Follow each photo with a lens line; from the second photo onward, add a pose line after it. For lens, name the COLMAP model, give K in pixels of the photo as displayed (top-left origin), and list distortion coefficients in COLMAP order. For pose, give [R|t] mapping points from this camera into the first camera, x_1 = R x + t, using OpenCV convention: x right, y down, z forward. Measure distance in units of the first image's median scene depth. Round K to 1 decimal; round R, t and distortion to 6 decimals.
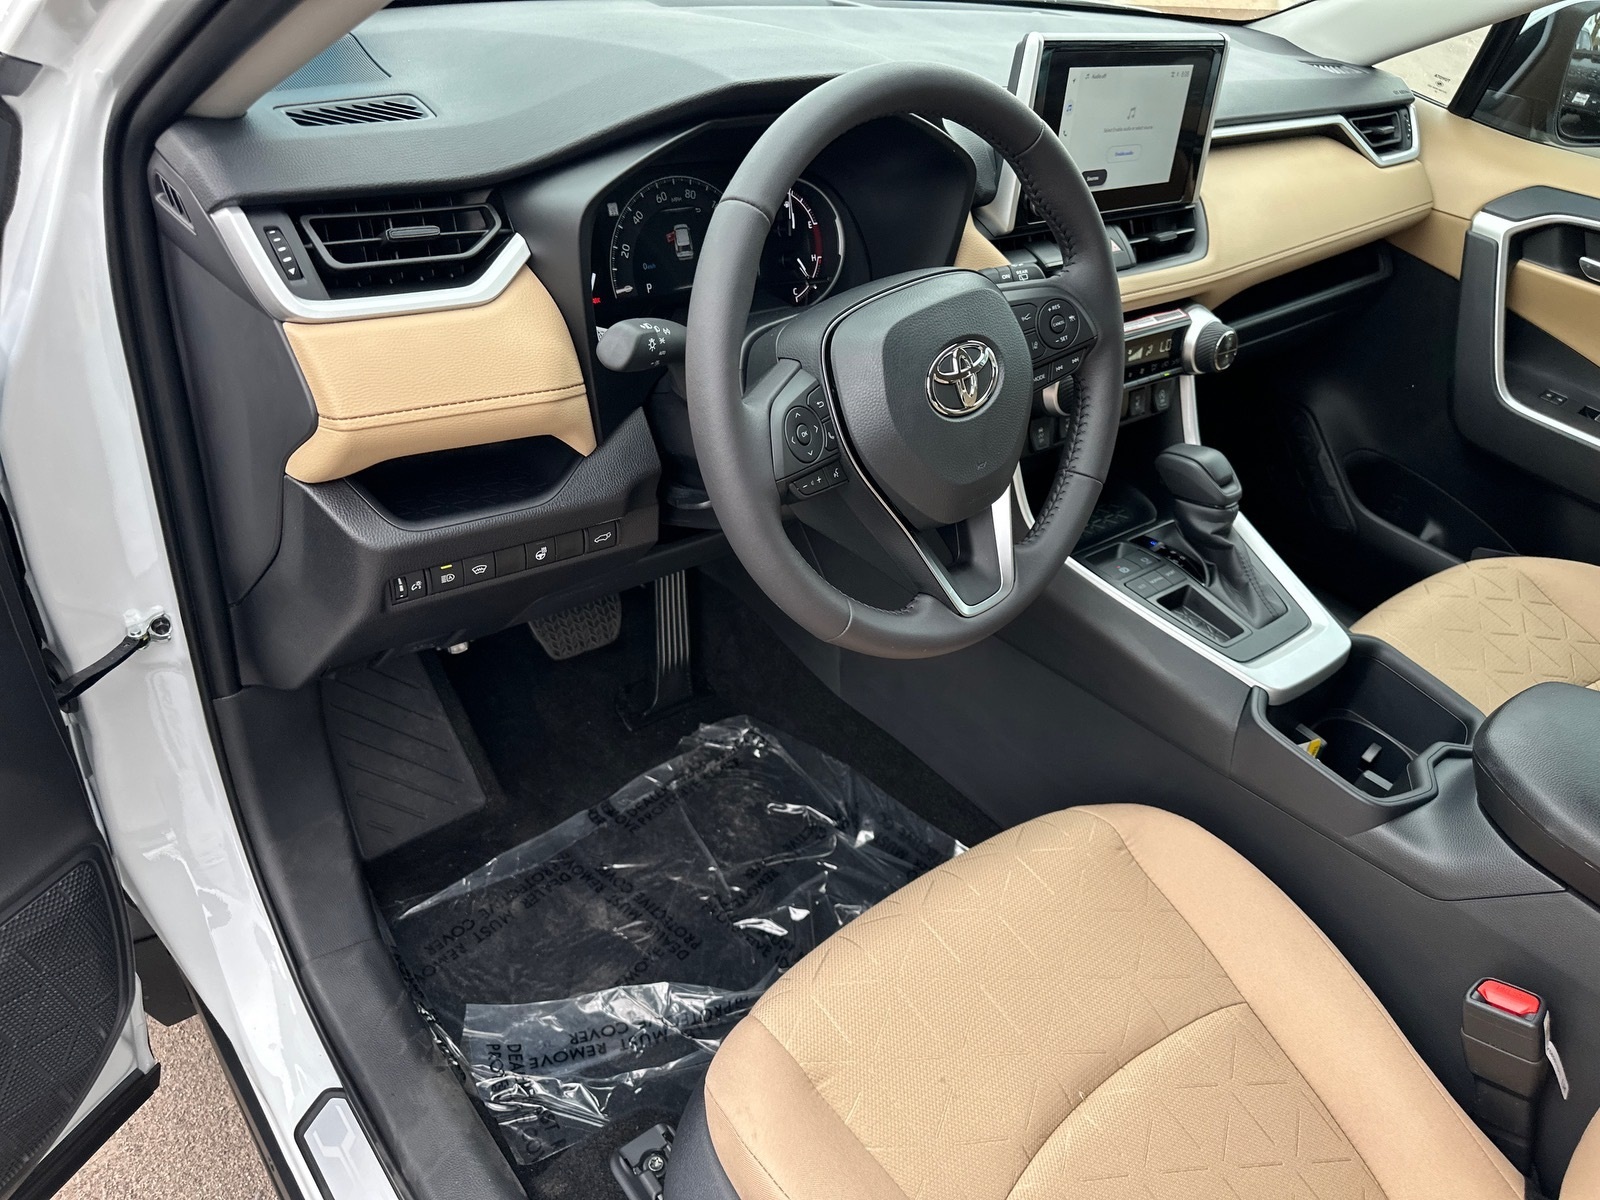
lens RADIAL K [[1109.0, 0, 800.0], [0, 1109.0, 600.0], [0, 0, 1]] dist [0.080536, -0.122924]
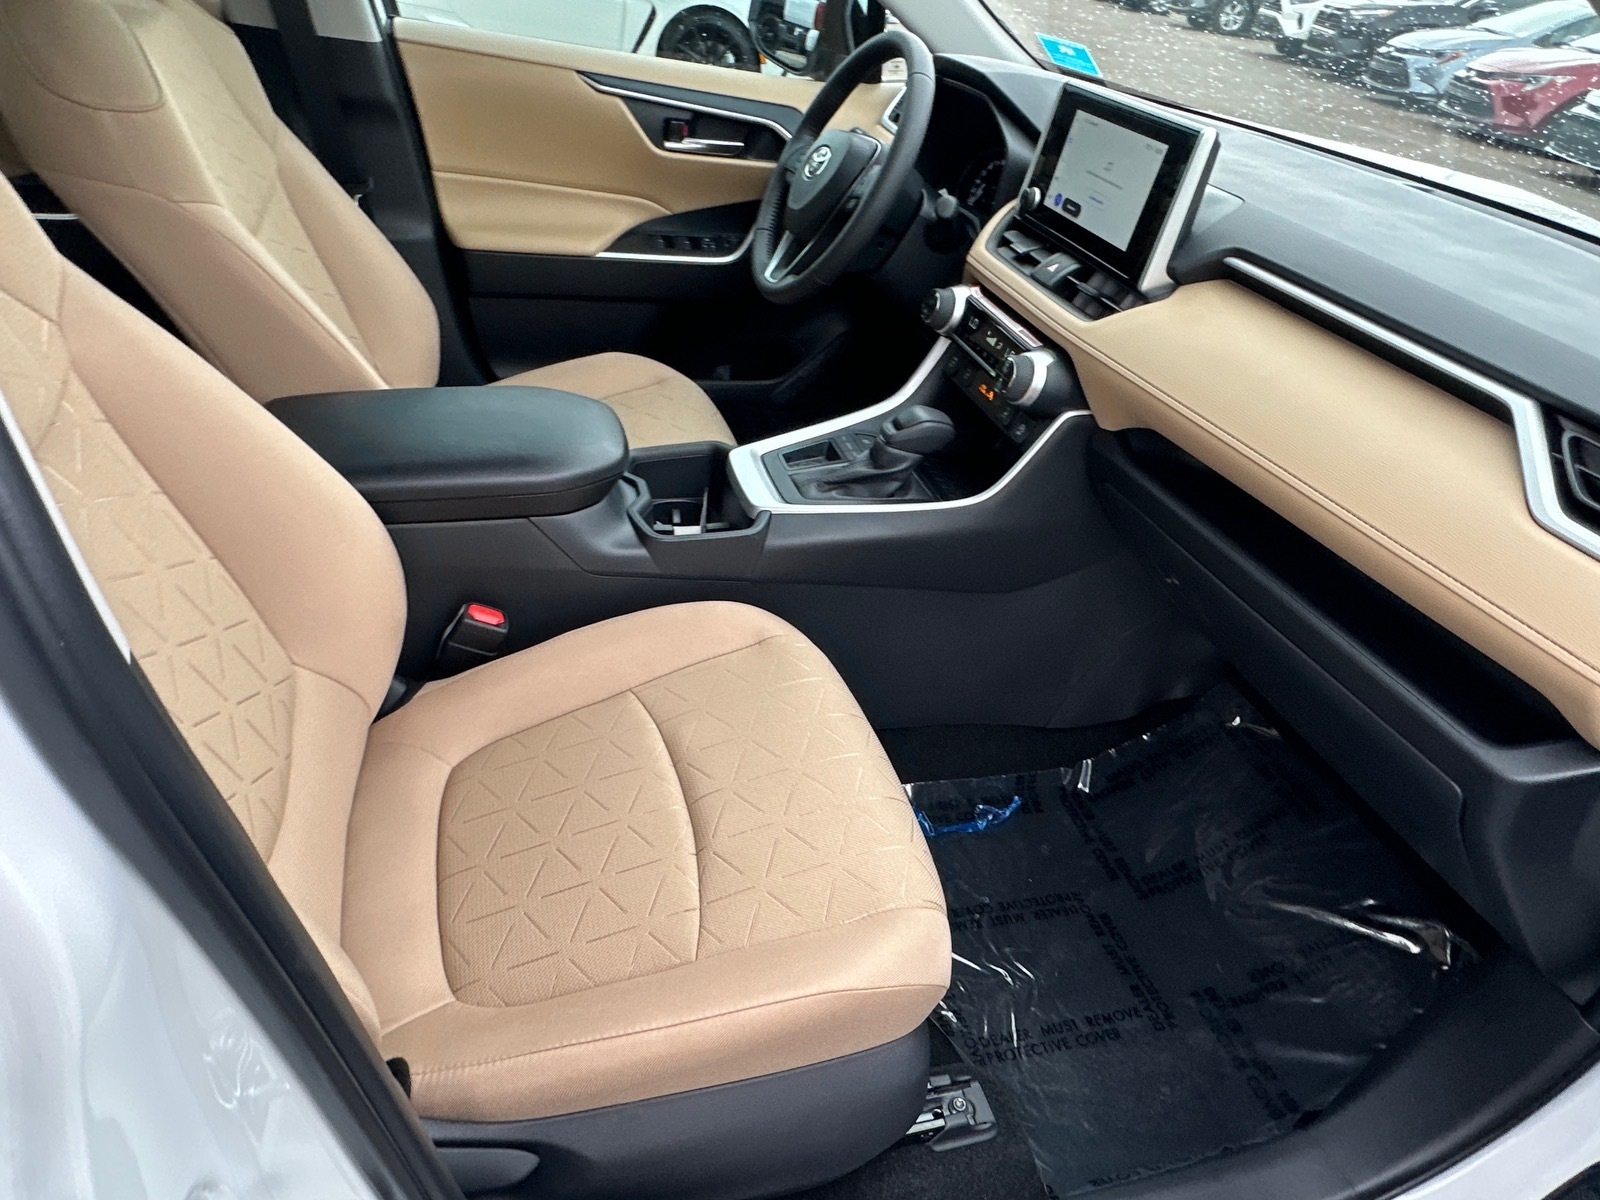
lens RADIAL K [[991.4, 0, 797.9], [0, 991.4, 621.3], [0, 0, 1]] dist [-0.027099, 0.021069]
pose [[-0.370979, 0.382206, -0.846341, 1.411896], [-0.681886, 0.506566, 0.527658, -0.491238], [0.630401, 0.772858, 0.072696, 1.038306]]
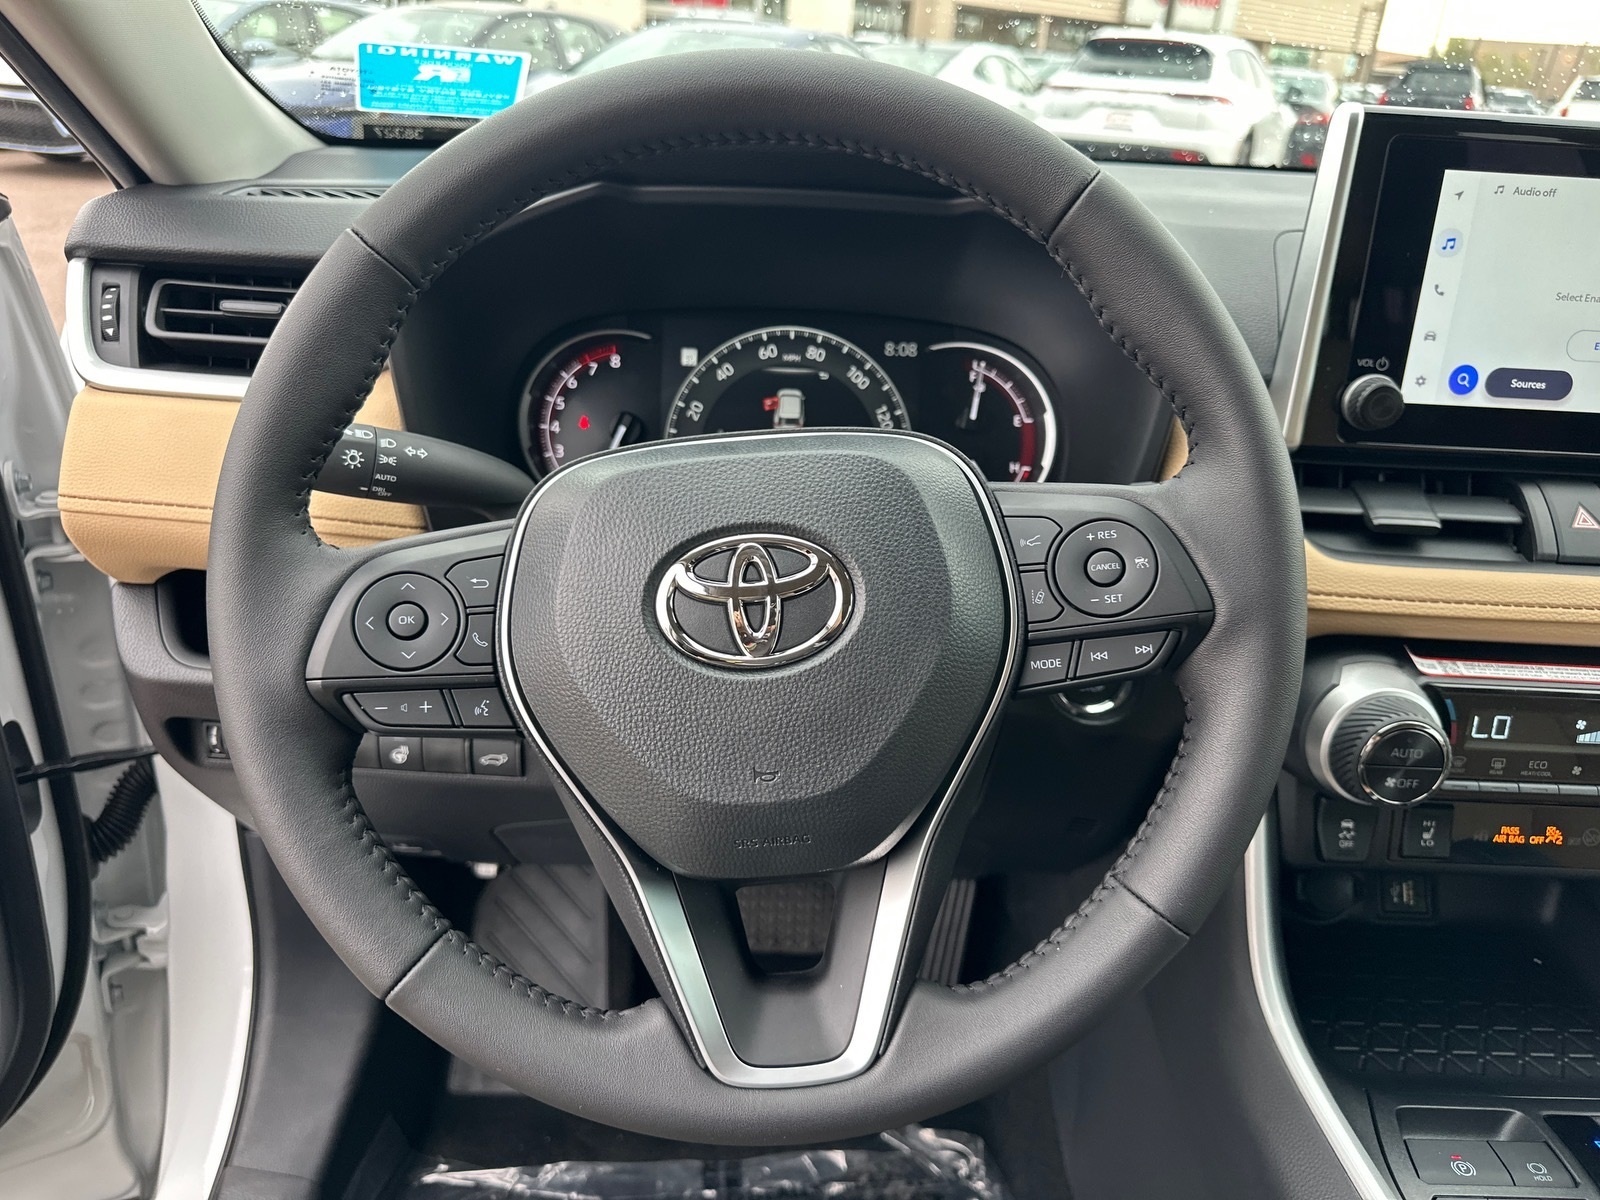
lens RADIAL K [[1131.8, 0, 815.2], [0, 1131.8, 612.9], [0, 0, 1]] dist [0.033181, -0.056859]
pose [[0.765923, 0.175367, -0.618554, 0.338447], [-0.328844, 0.933569, -0.142513, -0.088100], [0.552471, 0.312562, 0.772710, 0.423609]]
